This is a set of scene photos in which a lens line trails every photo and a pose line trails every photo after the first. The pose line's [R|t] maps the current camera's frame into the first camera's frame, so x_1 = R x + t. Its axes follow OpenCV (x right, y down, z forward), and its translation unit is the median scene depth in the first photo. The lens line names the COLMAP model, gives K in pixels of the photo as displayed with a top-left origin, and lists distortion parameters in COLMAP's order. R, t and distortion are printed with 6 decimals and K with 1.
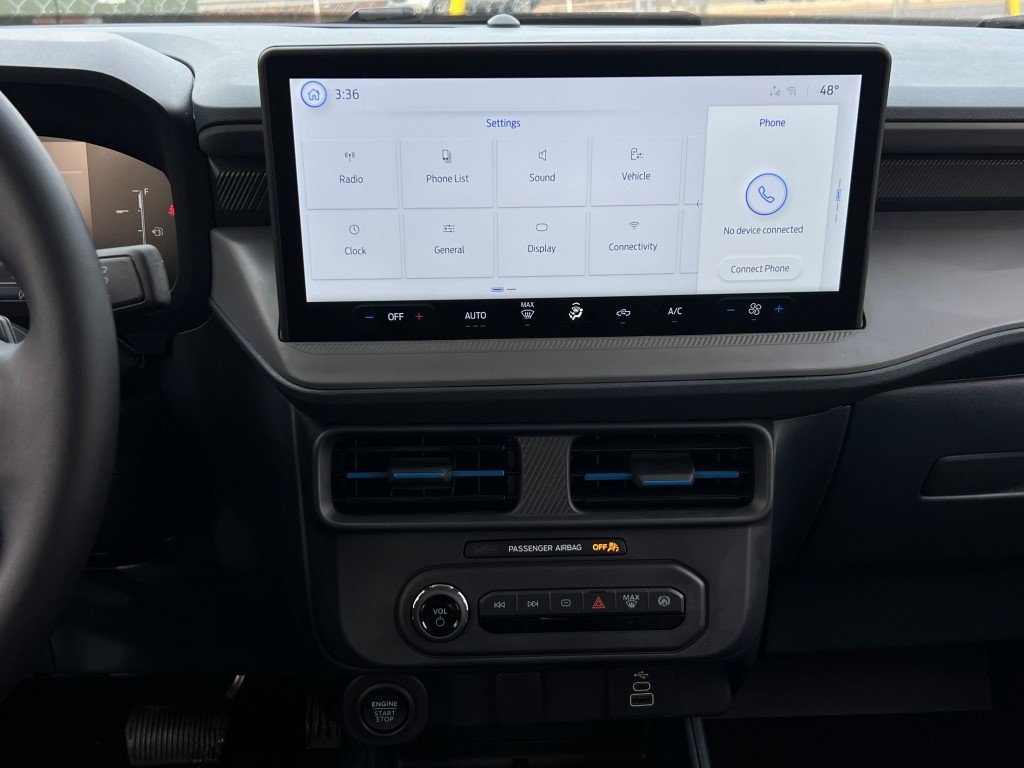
lens RADIAL K [[1141.4, 0, 512.0], [0, 1141.4, 384.0], [0, 0, 1]] dist [0.105790, 0.006278]
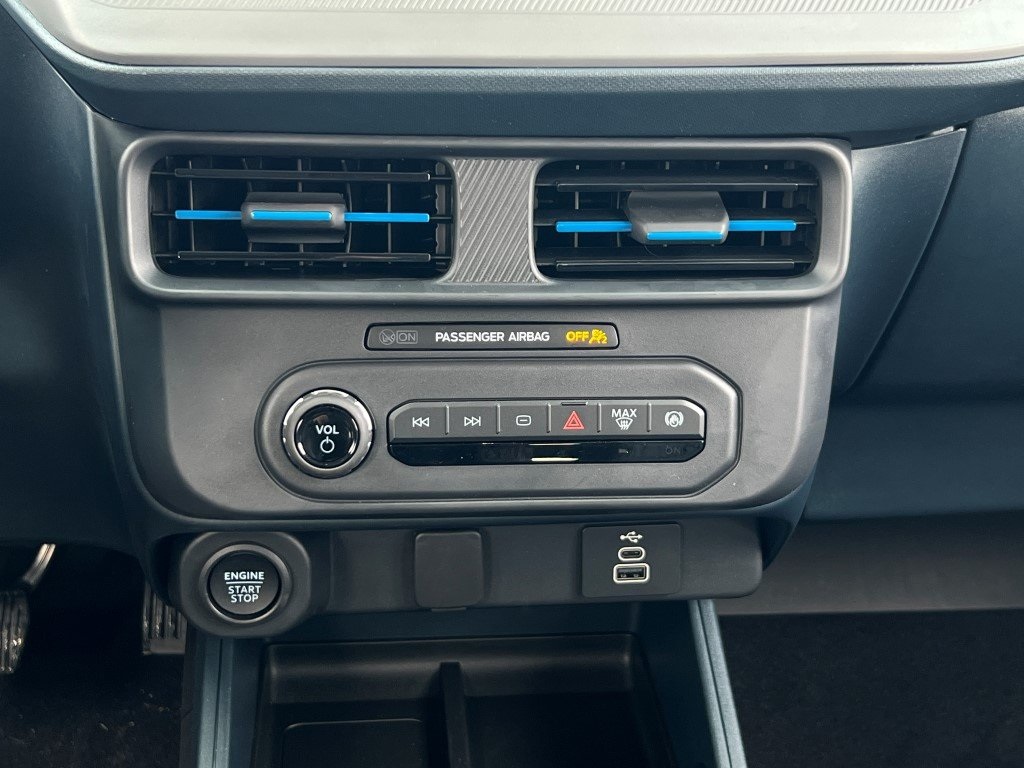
lens RADIAL K [[1454.1, 0, 512.0], [0, 1454.1, 384.0], [0, 0, 1]] dist [0.131952, -0.116904]
pose [[0.998808, 0.009231, 0.047932, 0.000990], [-0.014329, 0.994140, 0.107145, 0.082137], [-0.046662, -0.107704, 0.993087, 0.186633]]
